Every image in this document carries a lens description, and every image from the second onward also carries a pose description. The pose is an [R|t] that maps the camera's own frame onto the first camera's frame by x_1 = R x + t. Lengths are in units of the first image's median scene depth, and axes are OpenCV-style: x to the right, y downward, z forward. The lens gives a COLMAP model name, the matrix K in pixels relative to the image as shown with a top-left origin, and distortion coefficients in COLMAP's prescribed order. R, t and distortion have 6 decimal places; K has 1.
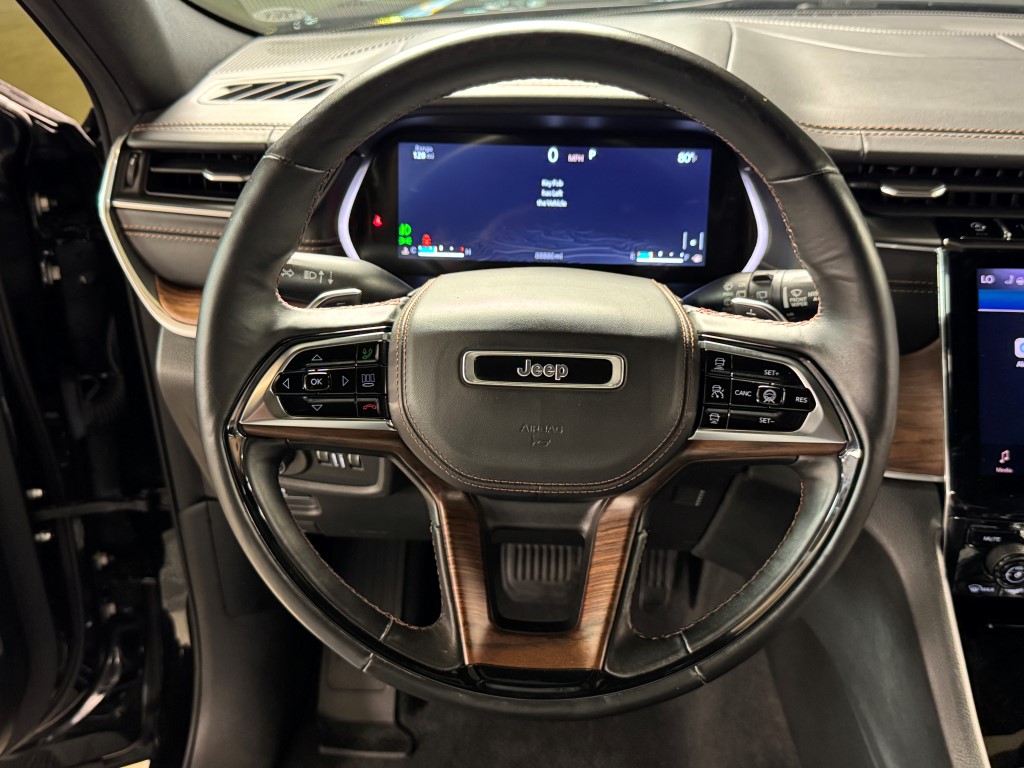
lens RADIAL K [[1026.8, 0, 517.4], [0, 1026.8, 384.8], [0, 0, 1]] dist [0.076154, 0.000000]
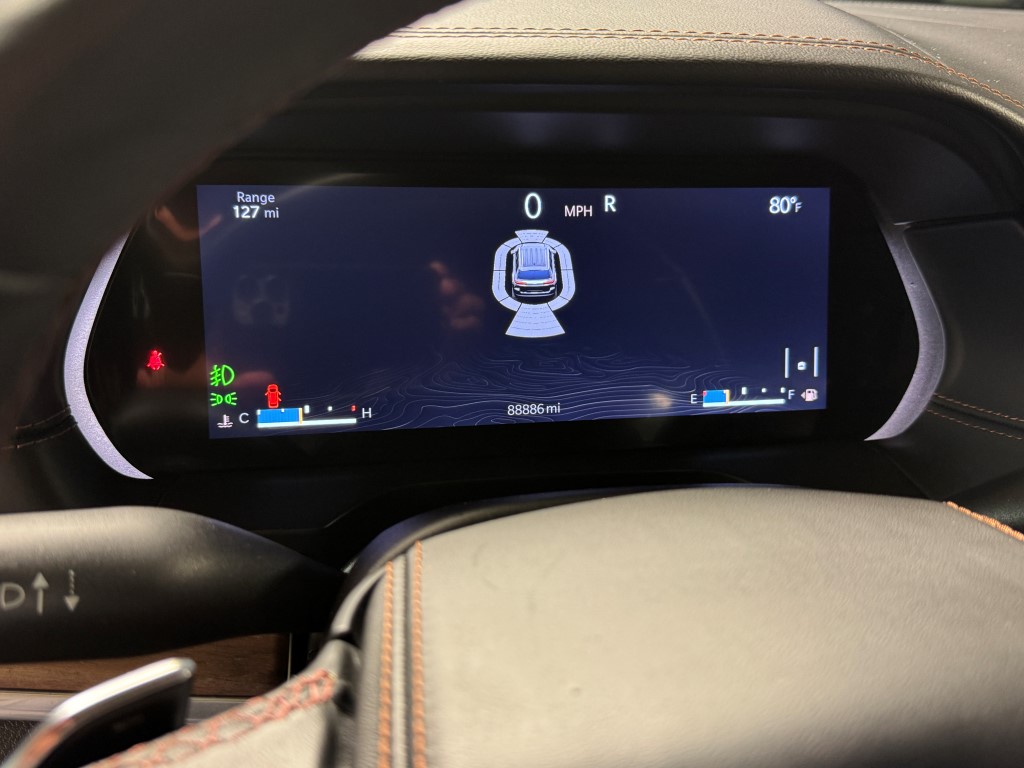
lens RADIAL K [[1026.8, 0, 505.2], [0, 1026.8, 385.9], [0, 0, 1]] dist [0.076154, 0.000000]
pose [[0.961838, -0.068115, 0.265004, -0.127430], [0.081938, 0.995775, -0.041447, -0.135855], [-0.261061, 0.061579, 0.963356, 0.617935]]
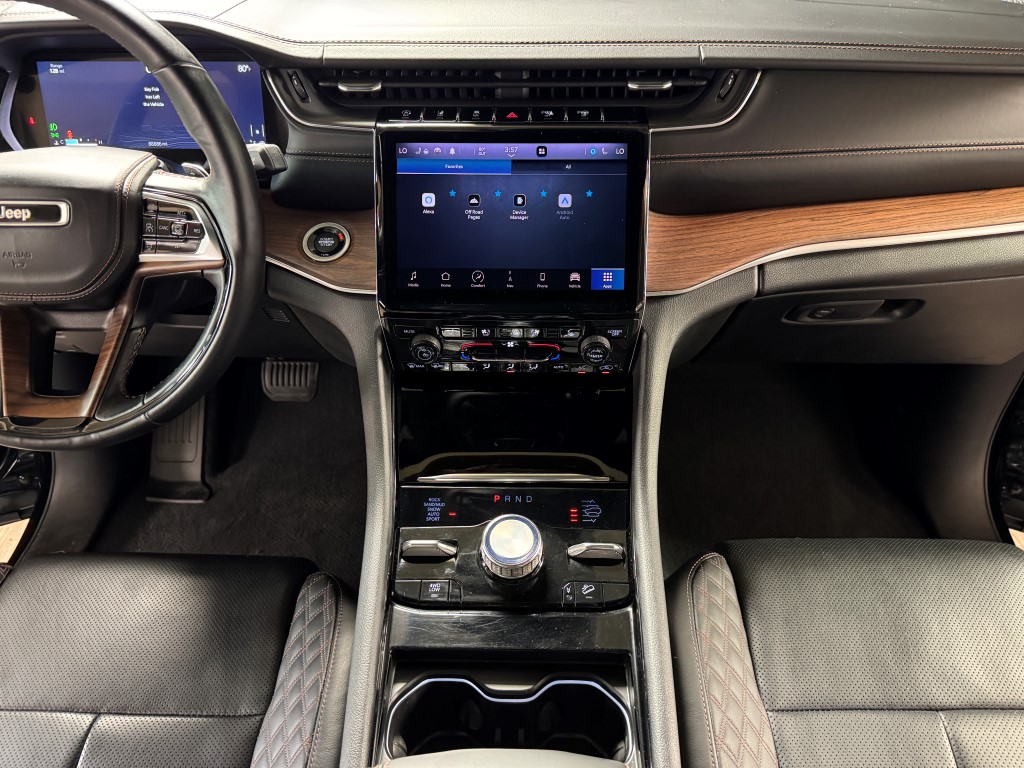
lens RADIAL K [[720.9, 0, 514.7], [0, 720.9, 398.5], [0, 0, 1]] dist [0.038467, -0.062970]
pose [[0.999636, -0.022619, 0.014675, 0.569723], [0.019817, 0.985428, 0.168933, 0.067754], [-0.018282, -0.168580, 0.985518, -0.043517]]
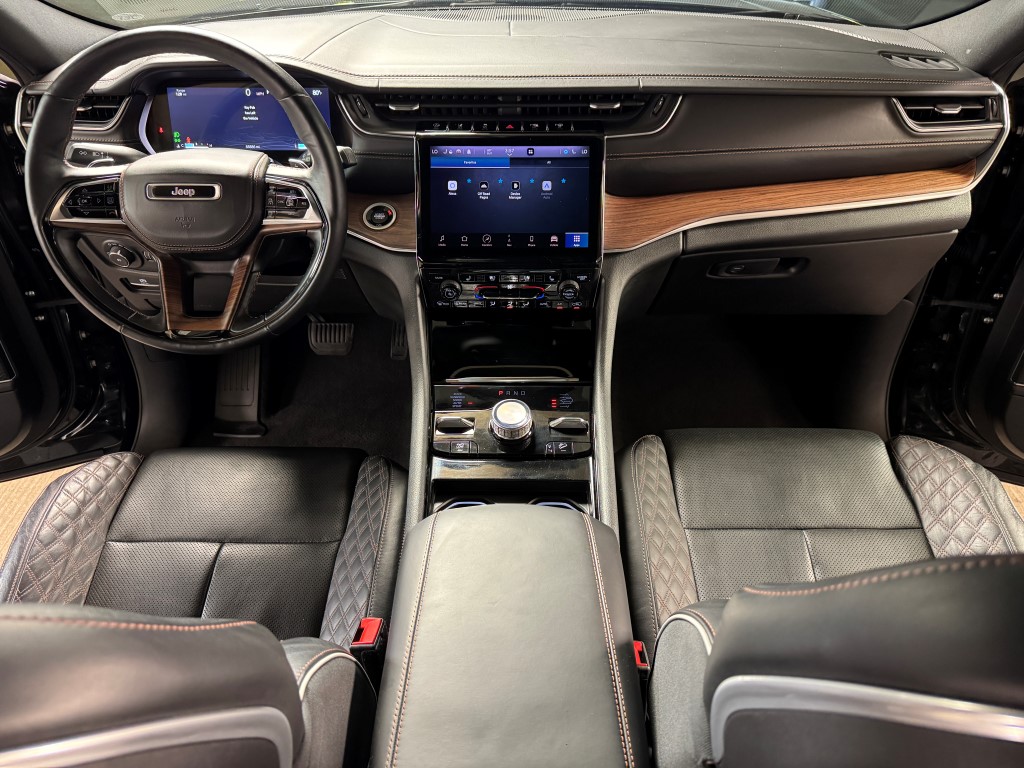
lens RADIAL K [[720.9, 0, 515.6], [0, 720.9, 399.3], [0, 0, 1]] dist [0.038467, -0.062970]
pose [[0.999378, -0.027266, 0.022370, 0.553904], [0.023229, 0.986148, 0.164234, 0.149131], [-0.026538, -0.163612, 0.986168, -0.497586]]
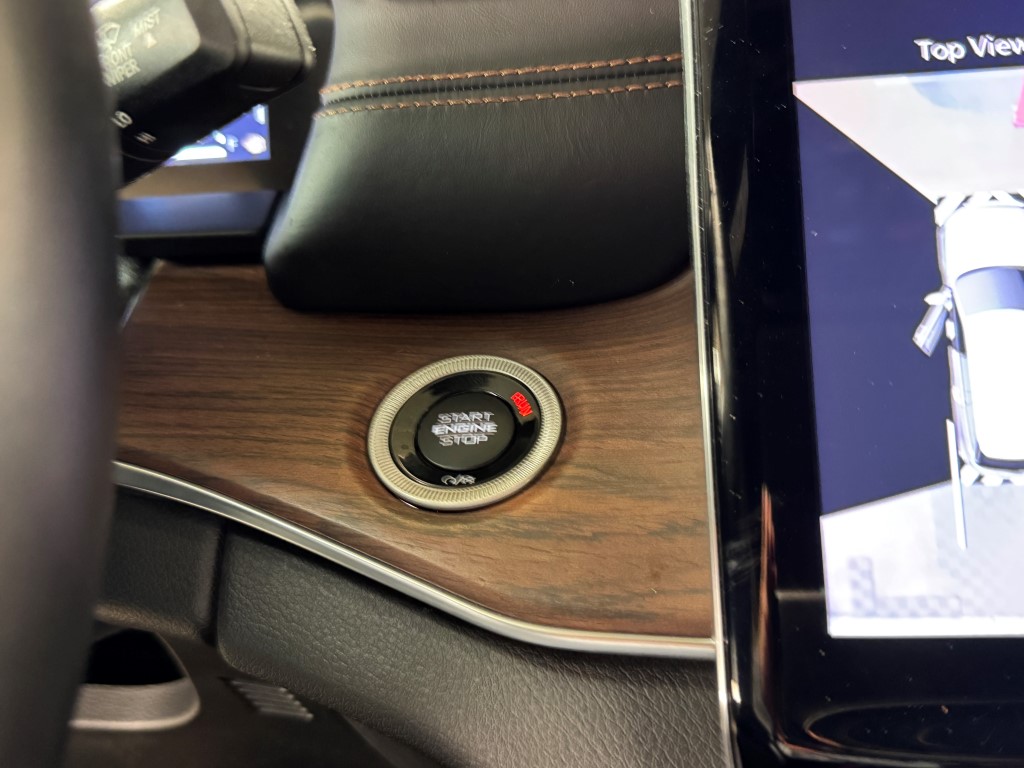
lens RADIAL K [[1026.8, 0, 543.6], [0, 1026.8, 391.1], [0, 0, 1]] dist [0.076154, 0.000000]
pose [[0.994444, -0.054847, -0.089854, 0.379558], [0.042509, 0.990084, -0.133894, 0.052664], [0.096307, 0.129330, 0.986914, 0.676025]]
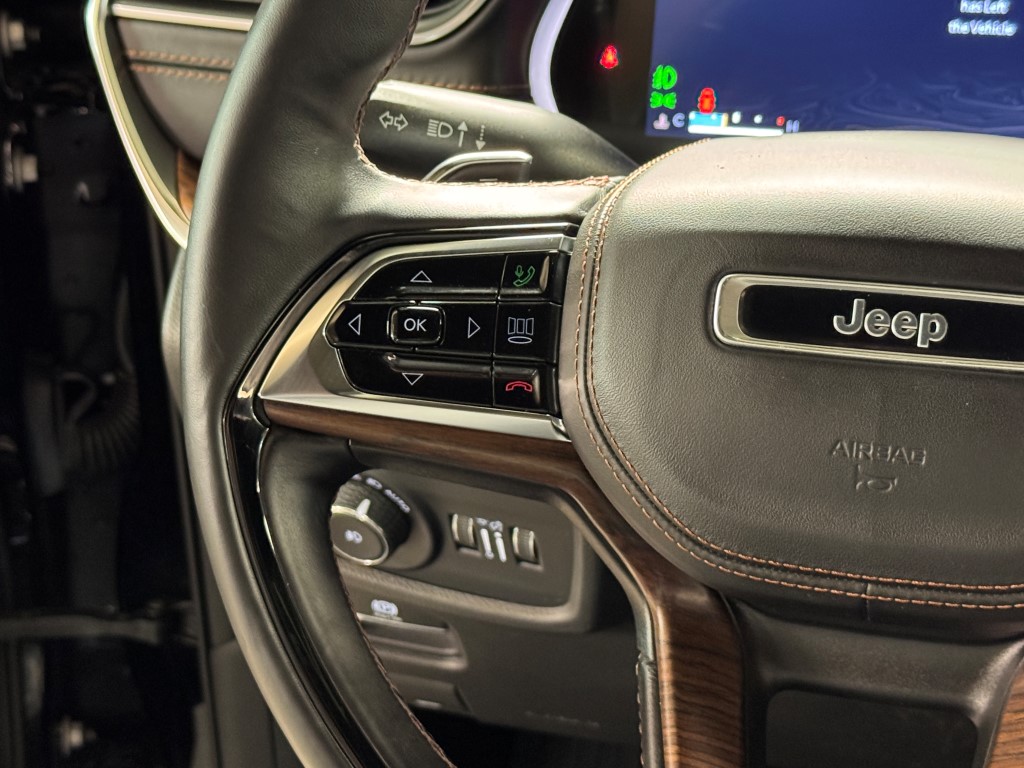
lens RADIAL K [[2041.8, 0, 504.9], [0, 2041.8, 394.3], [0, 0, 1]] dist [0.158822, 0.000000]
pose [[0.971508, 0.067718, -0.227128, 0.054521], [-0.082137, 0.995122, -0.054635, 0.065016], [0.222320, 0.071734, 0.972331, 0.065221]]
